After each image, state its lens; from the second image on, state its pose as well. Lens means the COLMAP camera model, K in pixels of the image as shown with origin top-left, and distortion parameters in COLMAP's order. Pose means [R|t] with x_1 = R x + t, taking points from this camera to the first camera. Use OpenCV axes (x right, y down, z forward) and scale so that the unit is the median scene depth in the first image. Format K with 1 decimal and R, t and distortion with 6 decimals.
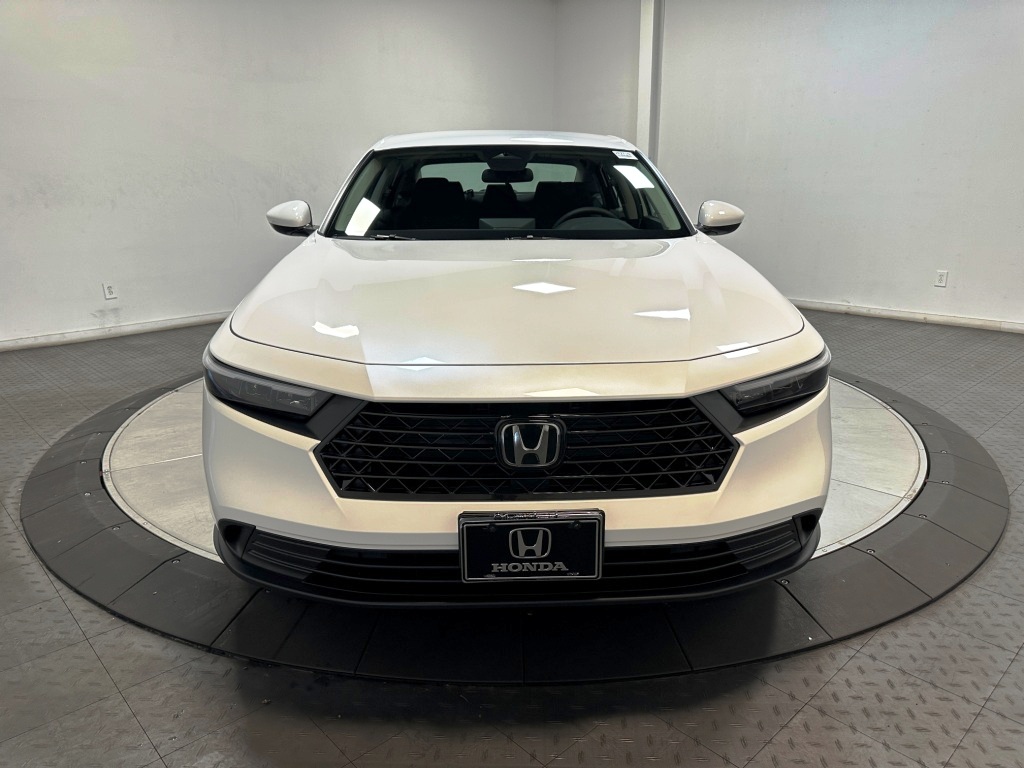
lens RADIAL K [[730.4, 0, 534.1], [0, 730.4, 383.9], [0, 0, 1]] dist [0.009771, -0.026359]
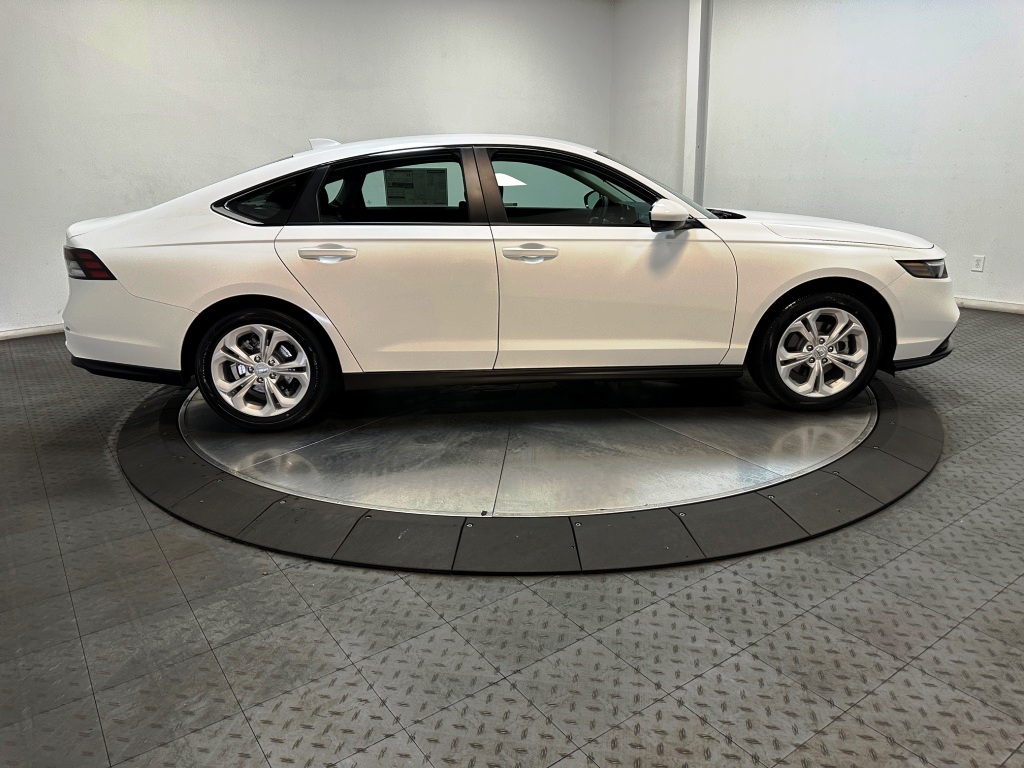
lens RADIAL K [[747.7, 0, 514.2], [0, 747.7, 368.5], [0, 0, 1]] dist [0.062296, -0.113999]
pose [[0.986874, 0.019962, -0.160257, 0.259857], [-0.021093, 0.999763, -0.005362, 0.042398], [0.160112, 0.008672, 0.987061, -0.265905]]
